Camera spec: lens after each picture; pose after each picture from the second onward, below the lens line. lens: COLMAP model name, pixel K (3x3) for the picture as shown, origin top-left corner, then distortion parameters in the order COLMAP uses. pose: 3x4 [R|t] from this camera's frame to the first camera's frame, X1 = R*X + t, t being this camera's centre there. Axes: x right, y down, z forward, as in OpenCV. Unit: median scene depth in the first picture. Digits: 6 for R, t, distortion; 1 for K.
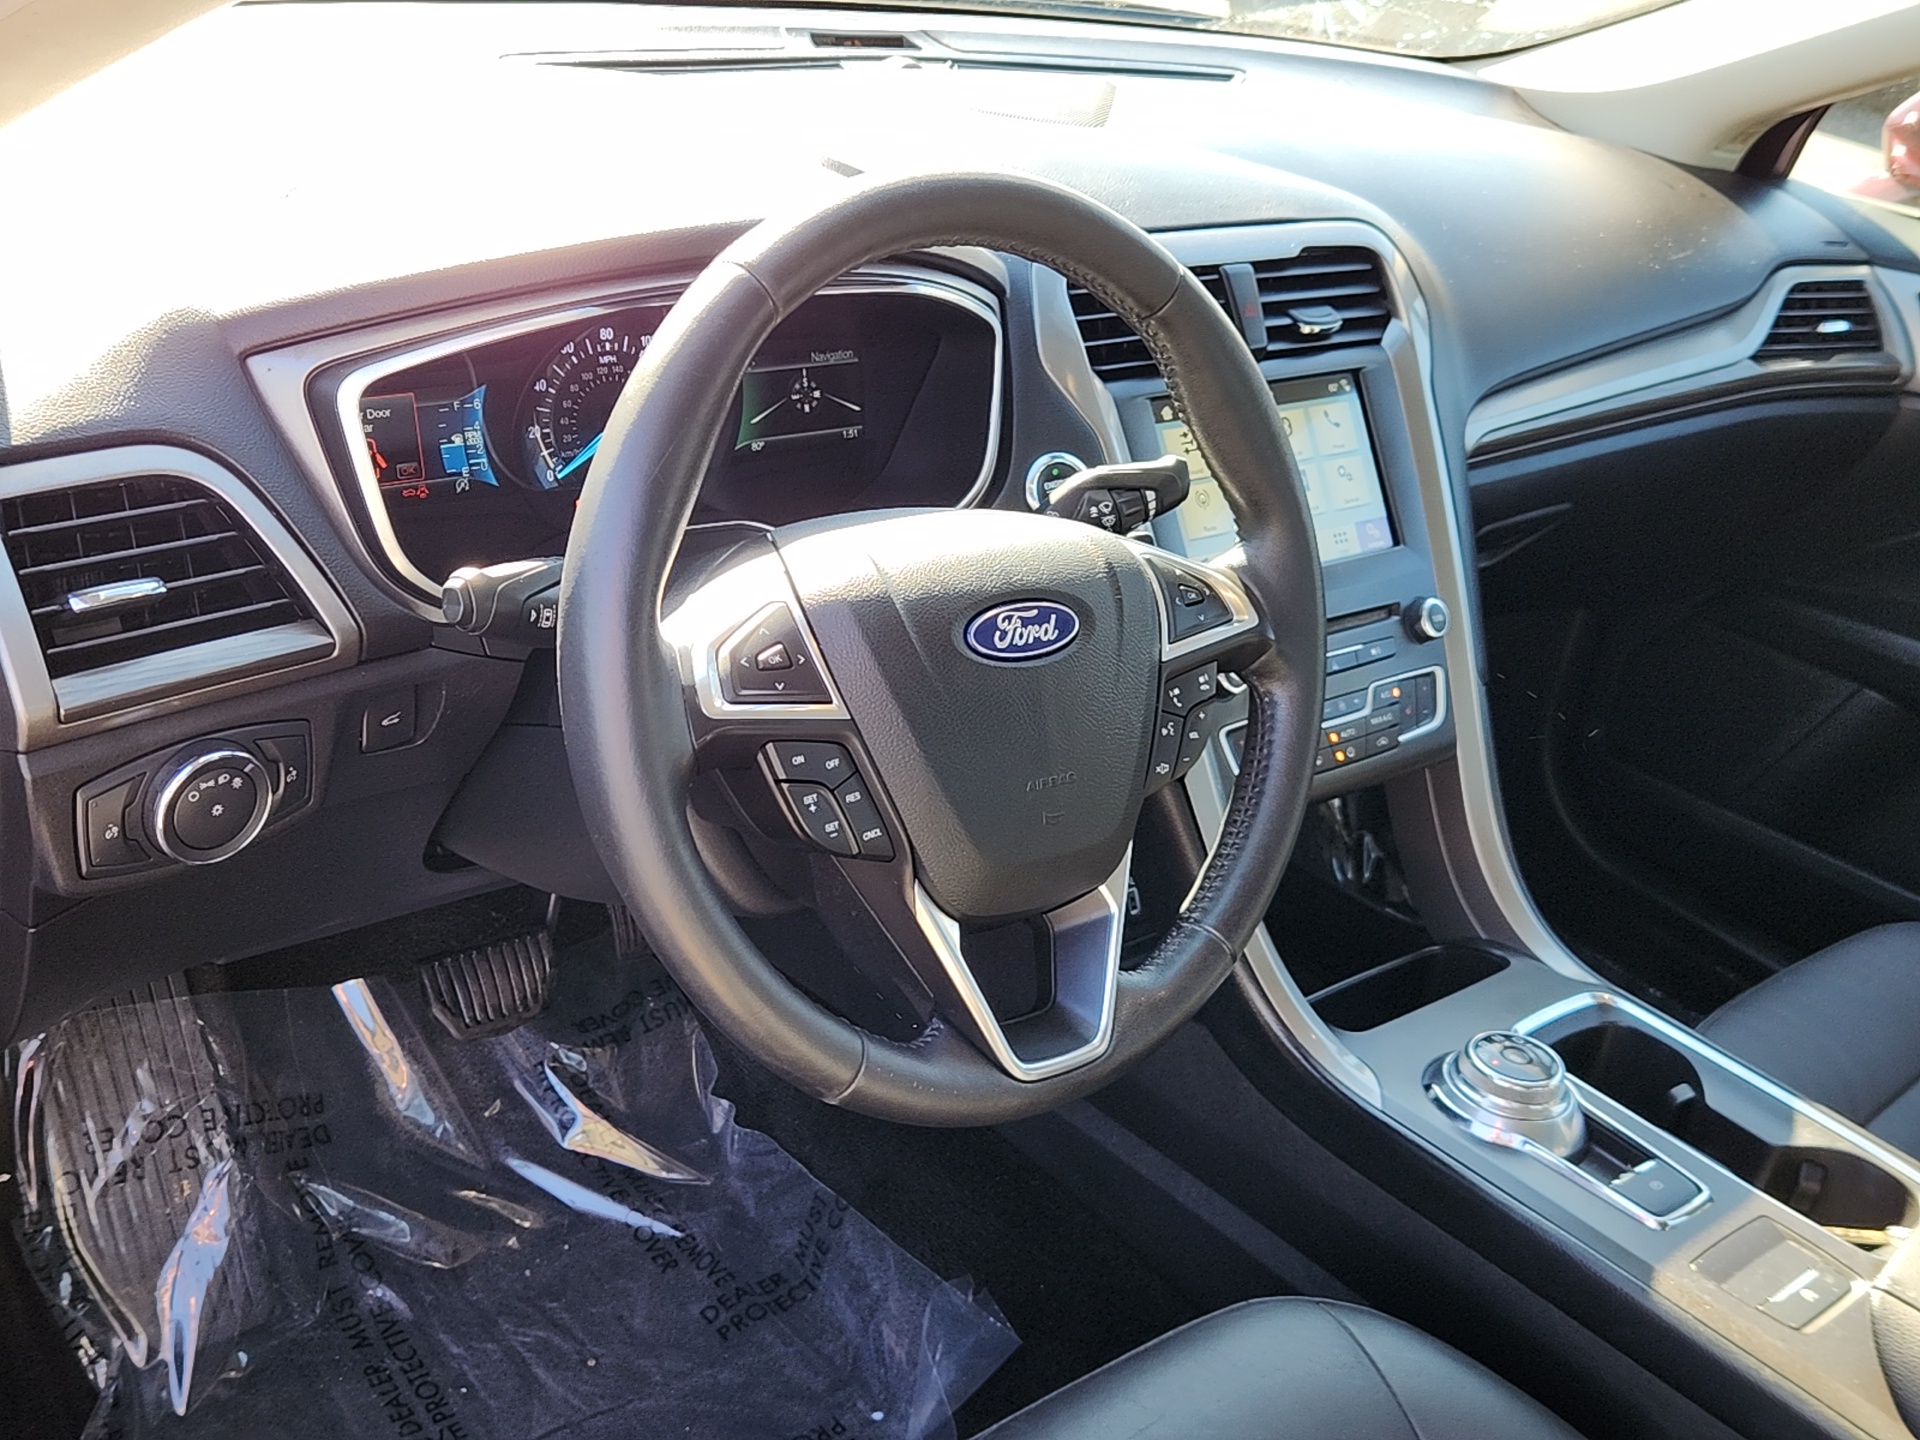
lens RADIAL K [[1940.3, 0, 958.4], [0, 1940.3, 745.7], [0, 0, 1]] dist [0.117954, -0.150686]
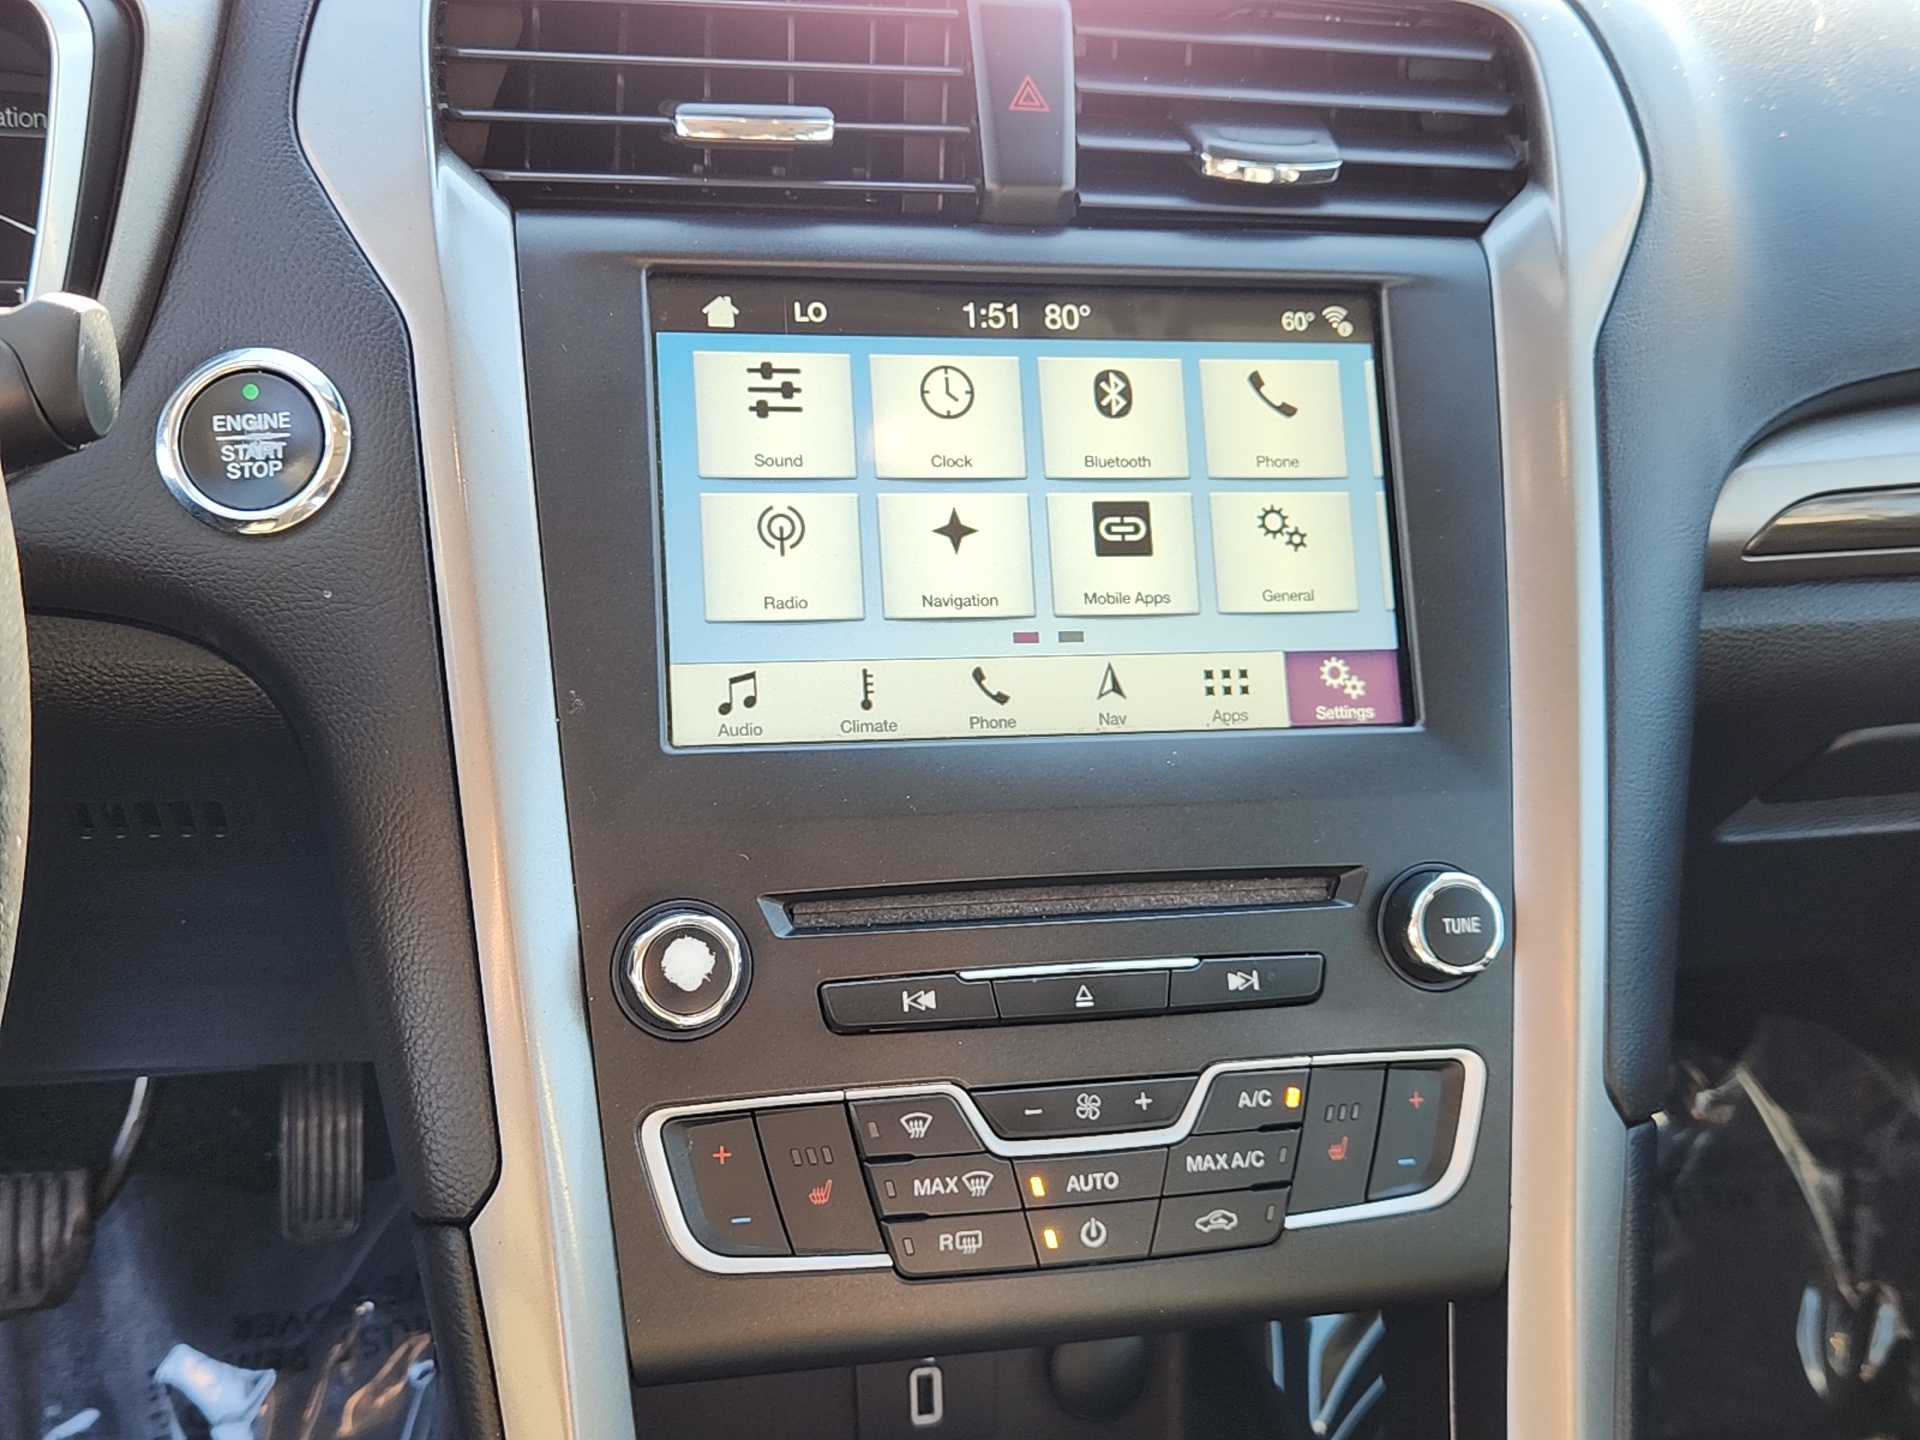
lens RADIAL K [[1940.3, 0, 958.4], [0, 1940.3, 745.7], [0, 0, 1]] dist [0.117954, -0.150686]
pose [[0.899594, 0.139374, -0.413891, 0.309952], [-0.169902, 0.984740, -0.037682, -0.068775], [0.402323, 0.104220, 0.909546, 0.610534]]
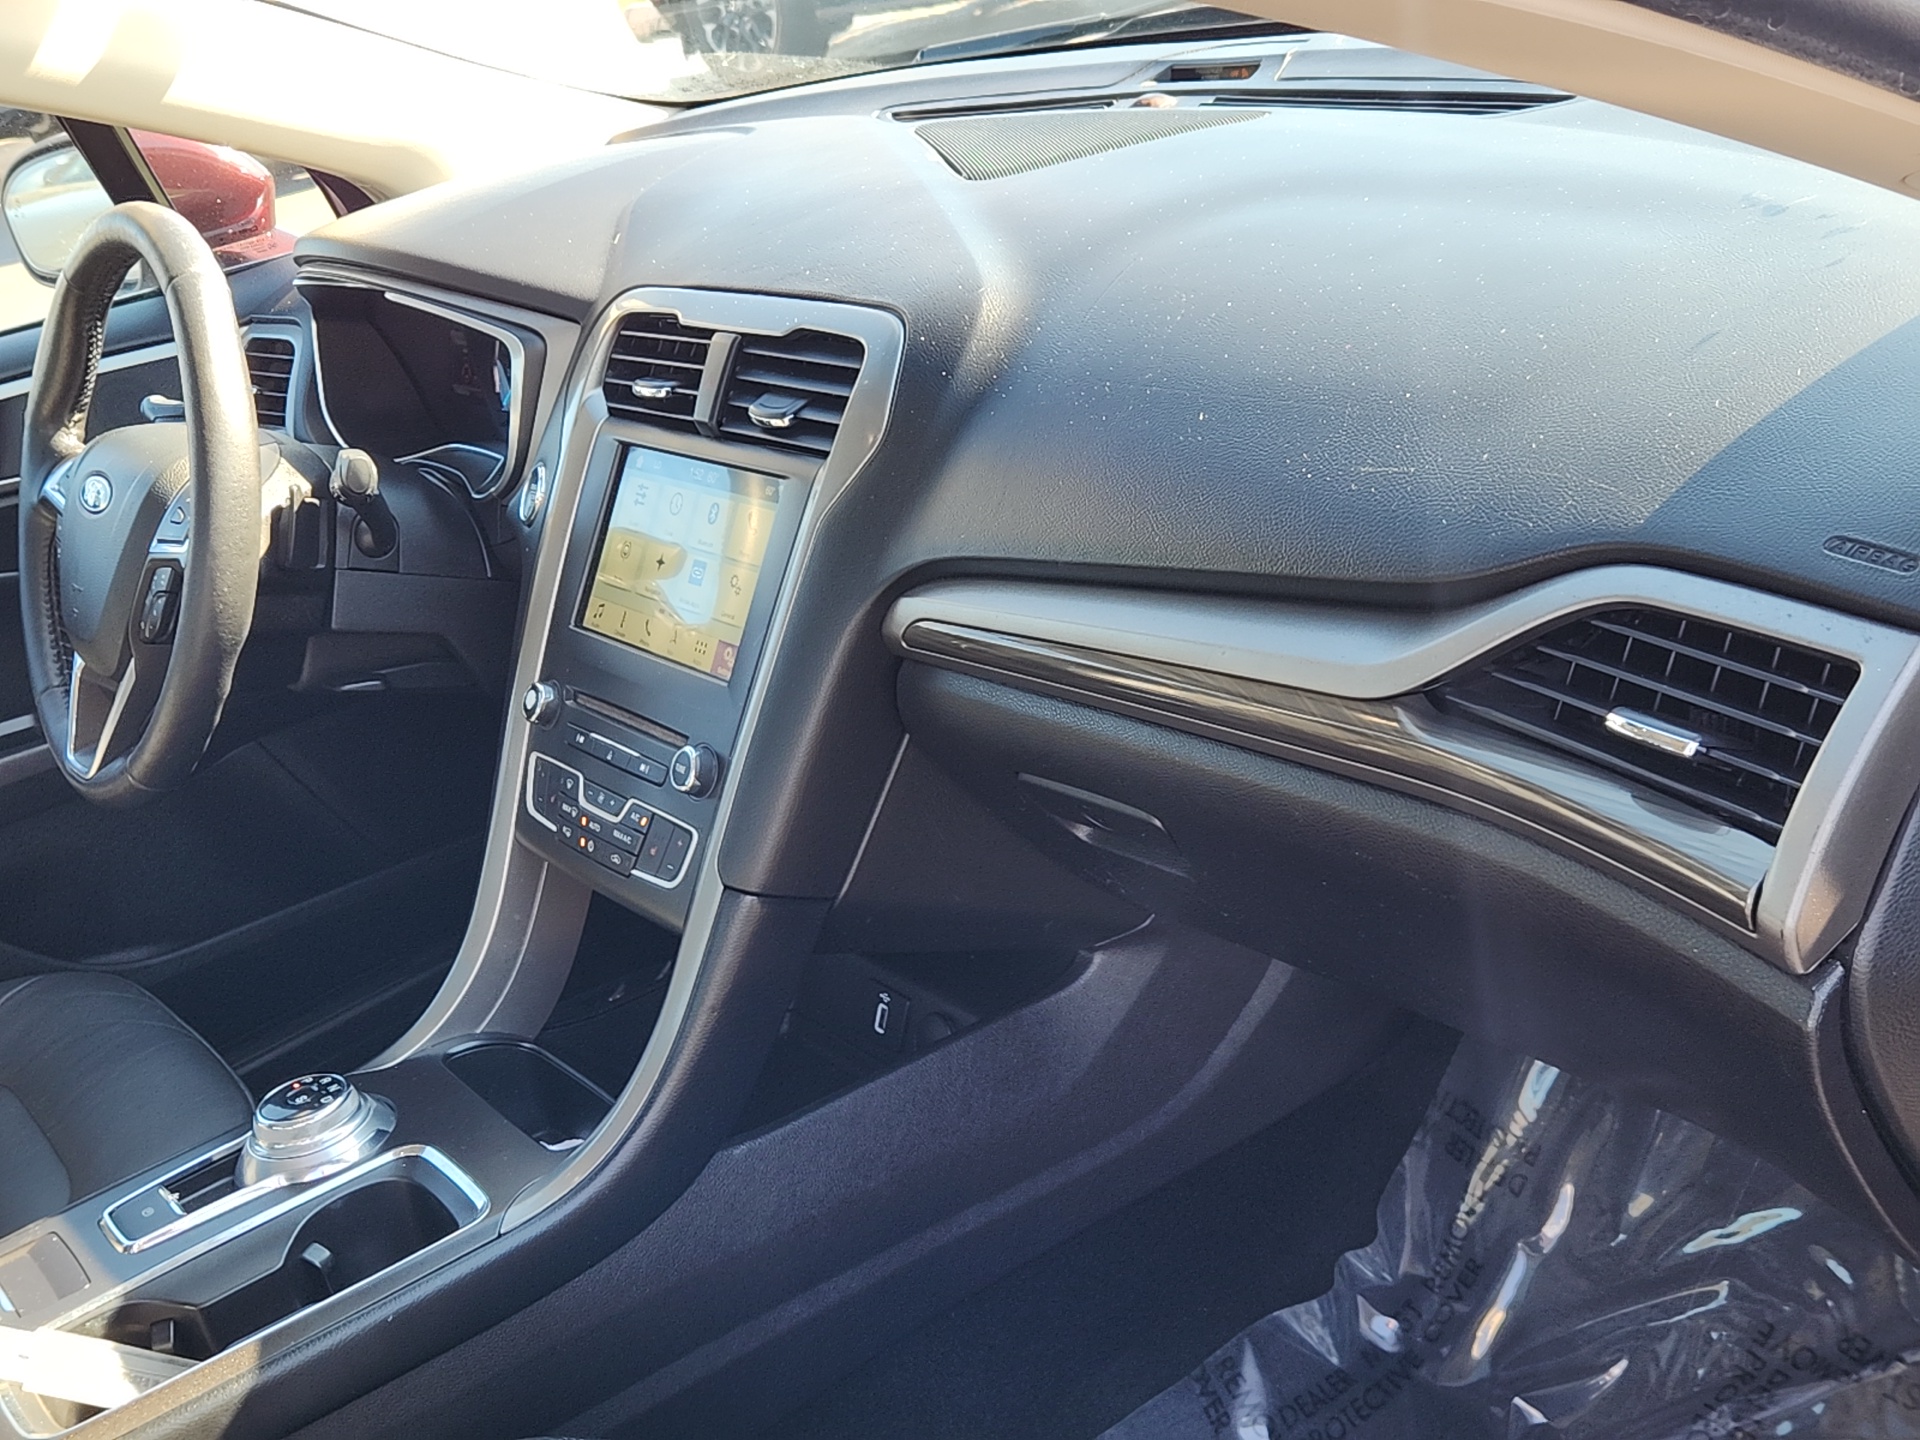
lens RADIAL K [[2032.1, 0, 960.0], [0, 2032.1, 720.0], [0, 0, 1]] dist [0.005795, 0.006873]
pose [[-0.051334, 0.289632, -0.955761, 1.077078], [-0.272174, 0.916738, 0.292425, -0.376097], [0.960878, 0.275144, 0.031770, 1.082301]]
